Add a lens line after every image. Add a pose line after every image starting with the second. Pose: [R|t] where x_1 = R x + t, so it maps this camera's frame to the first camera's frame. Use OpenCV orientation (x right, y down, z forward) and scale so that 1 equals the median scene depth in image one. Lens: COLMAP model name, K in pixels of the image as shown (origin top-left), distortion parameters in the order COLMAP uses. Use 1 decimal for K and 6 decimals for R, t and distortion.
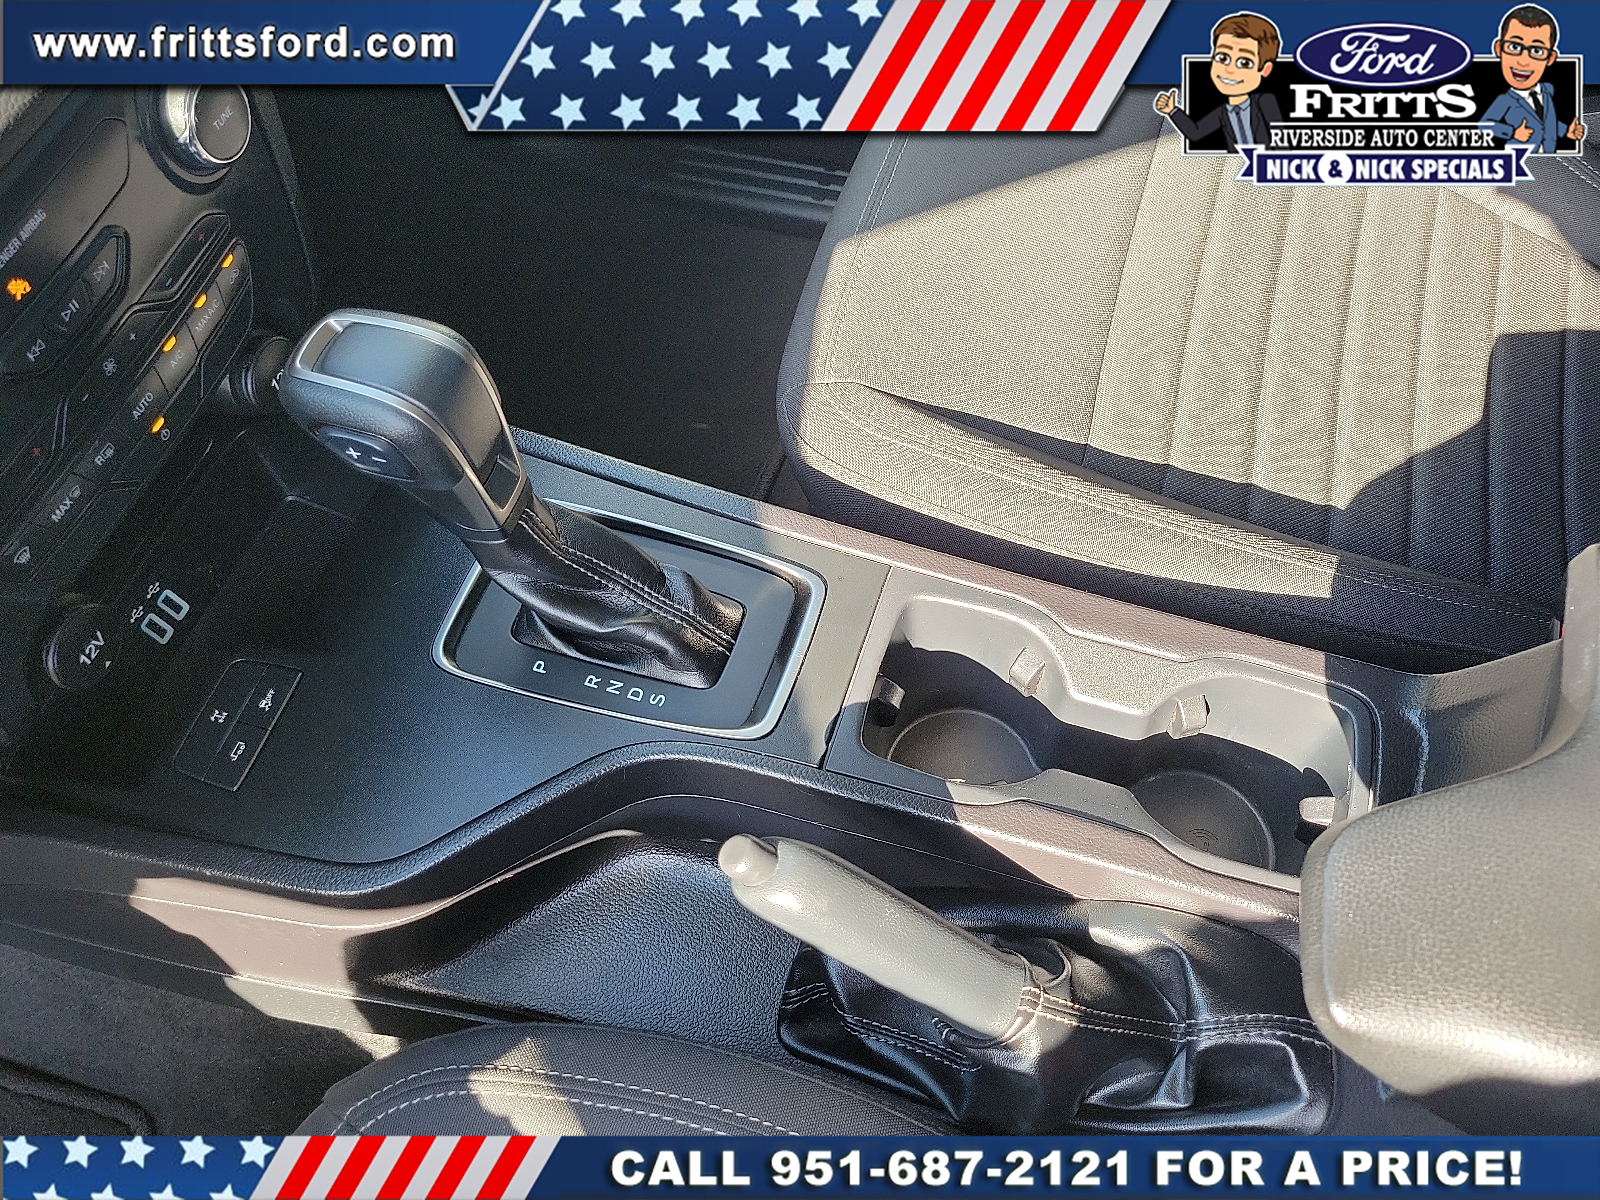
lens RADIAL K [[1251.4, 0, 800.4], [0, 1251.4, 629.7], [0, 0, 1]] dist [0.008260, 0.003884]
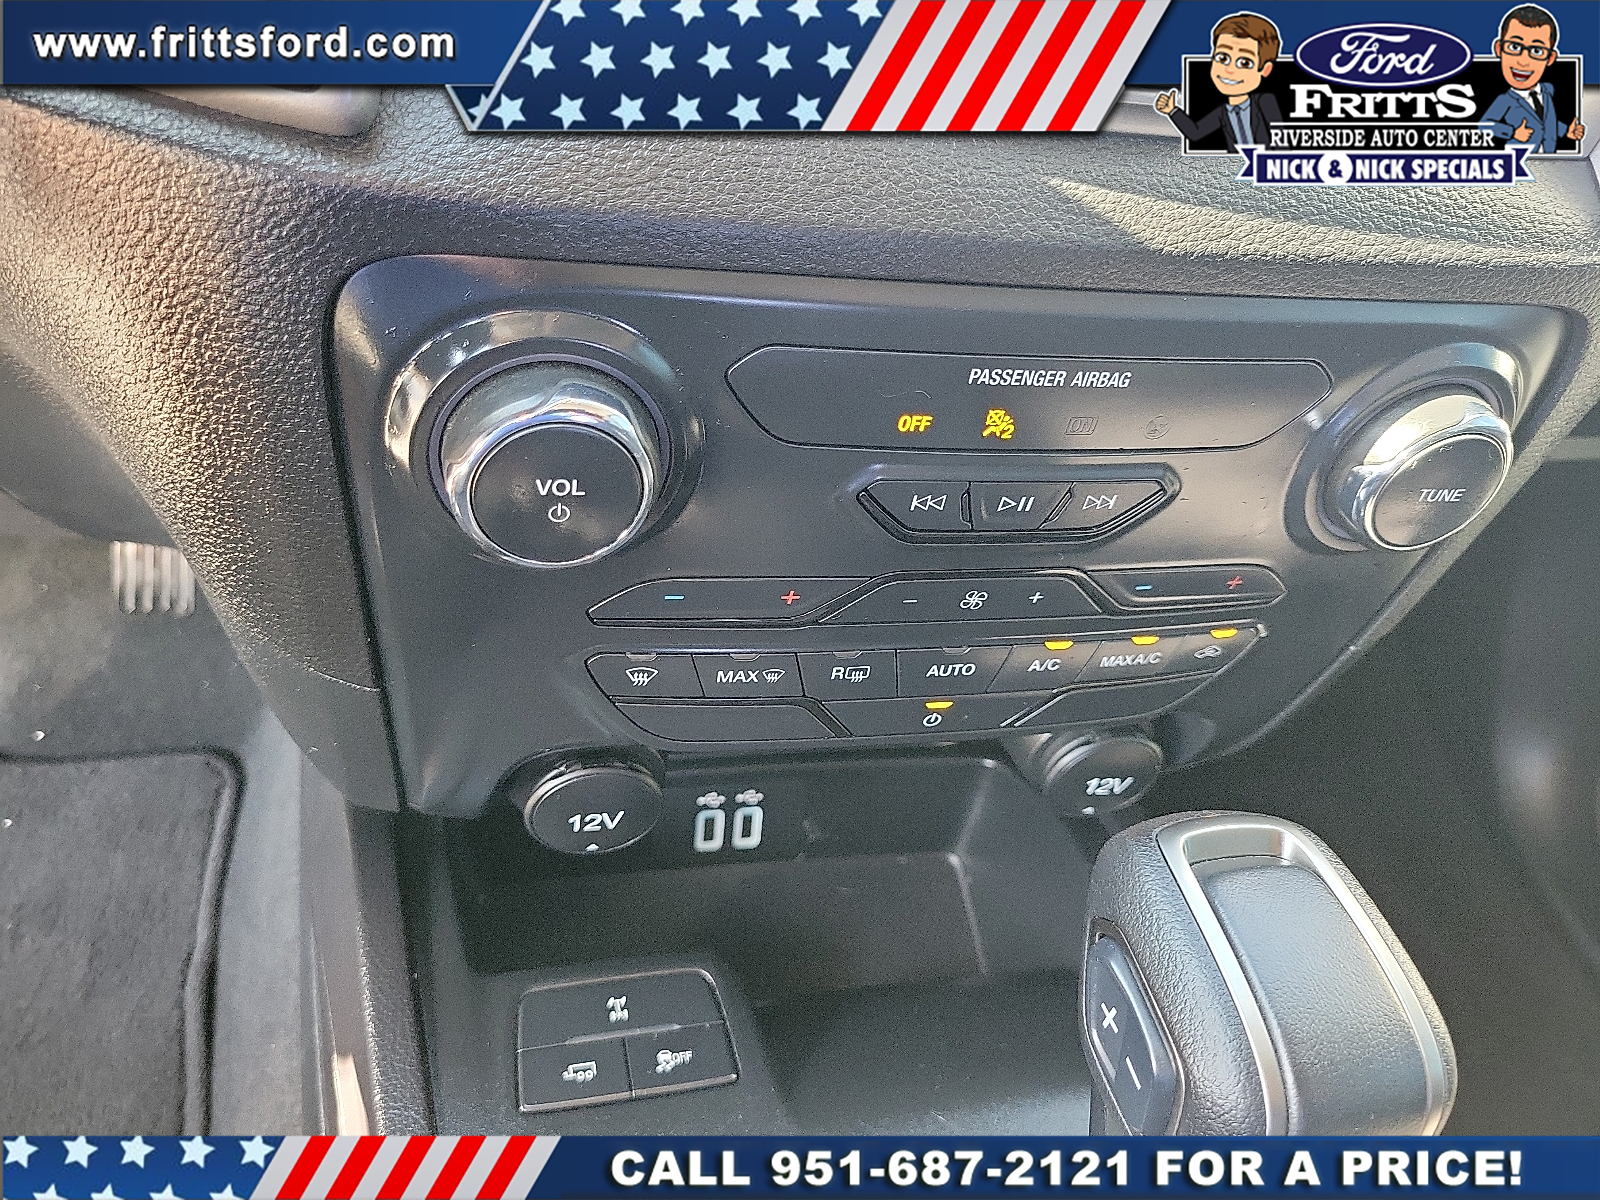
lens RADIAL K [[1251.4, 0, 800.4], [0, 1251.4, 629.7], [0, 0, 1]] dist [0.008260, 0.003884]
pose [[0.505325, 0.693968, -0.512888, -0.250013], [-0.829028, 0.555377, -0.065345, -0.085010], [0.239499, 0.458219, 0.855965, 0.430561]]
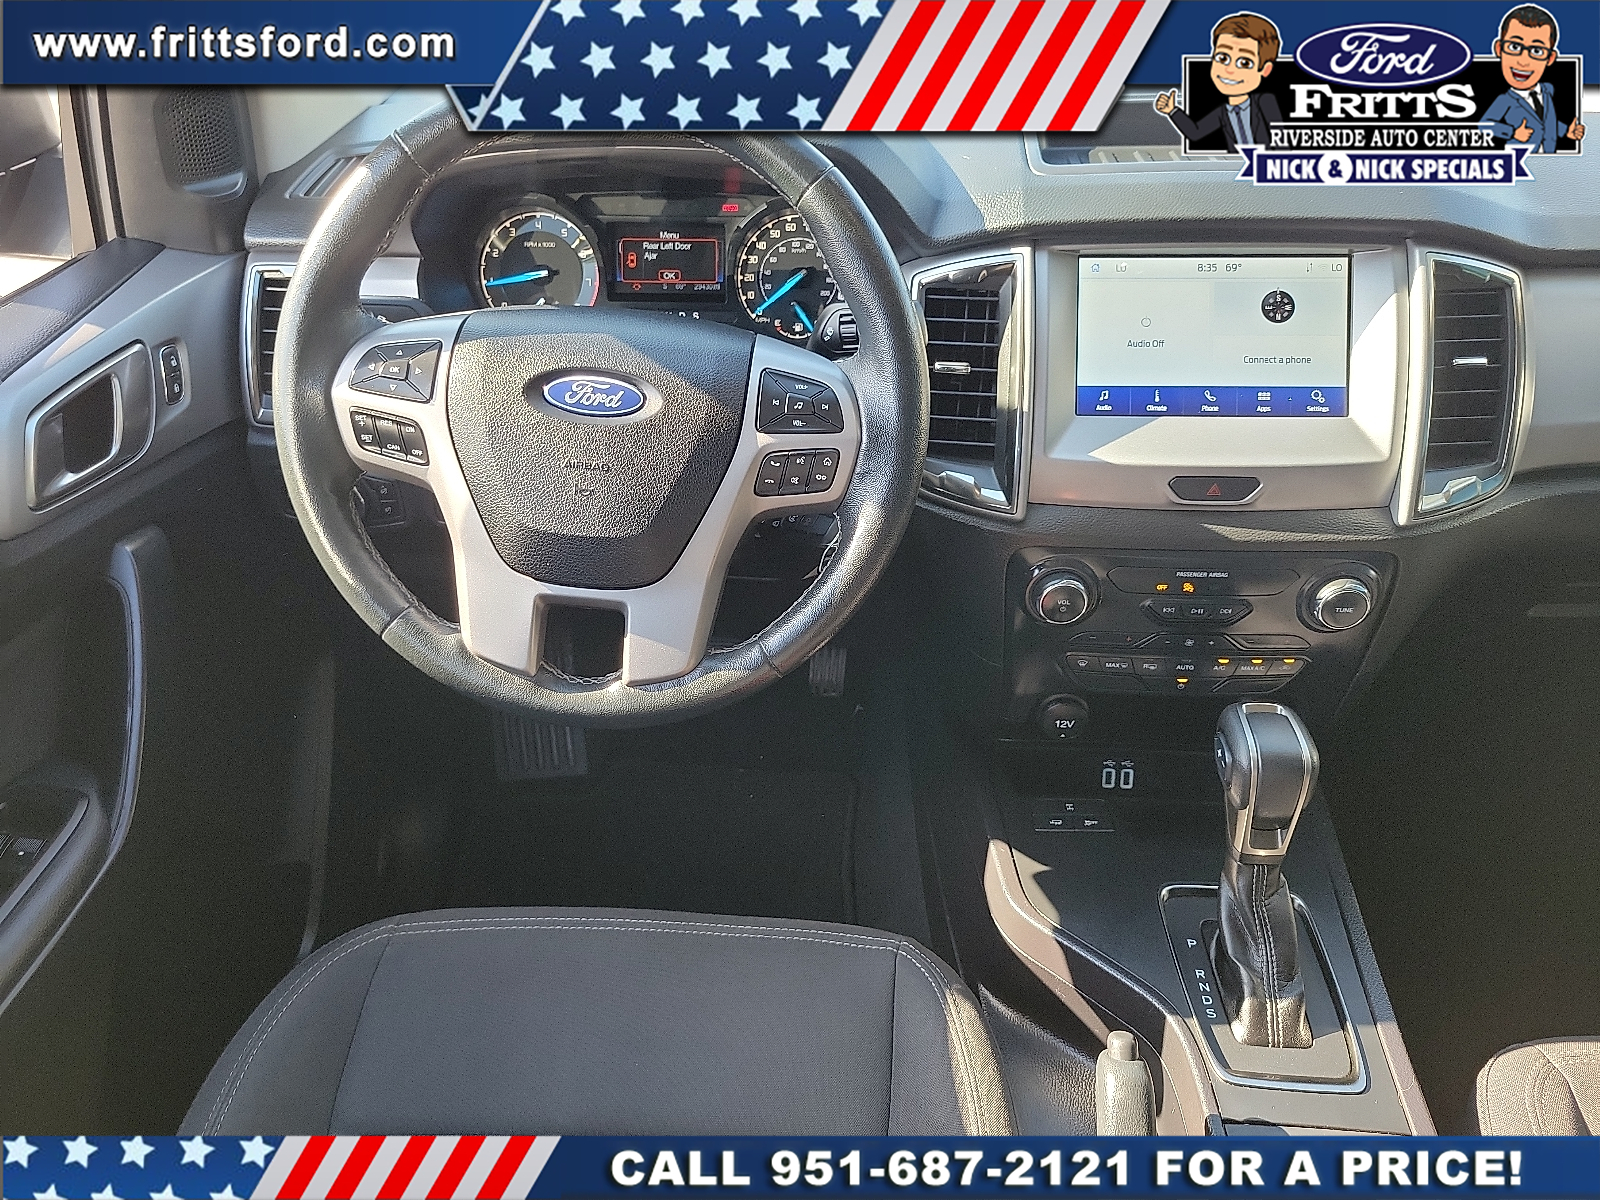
lens RADIAL K [[1251.4, 0, 800.4], [0, 1251.4, 629.7], [0, 0, 1]] dist [0.008260, 0.003884]
pose [[0.271981, 0.604599, -0.748656, 0.660839], [-0.835737, 0.534077, 0.127693, 0.031685], [0.477043, 0.590950, 0.650545, -0.509733]]
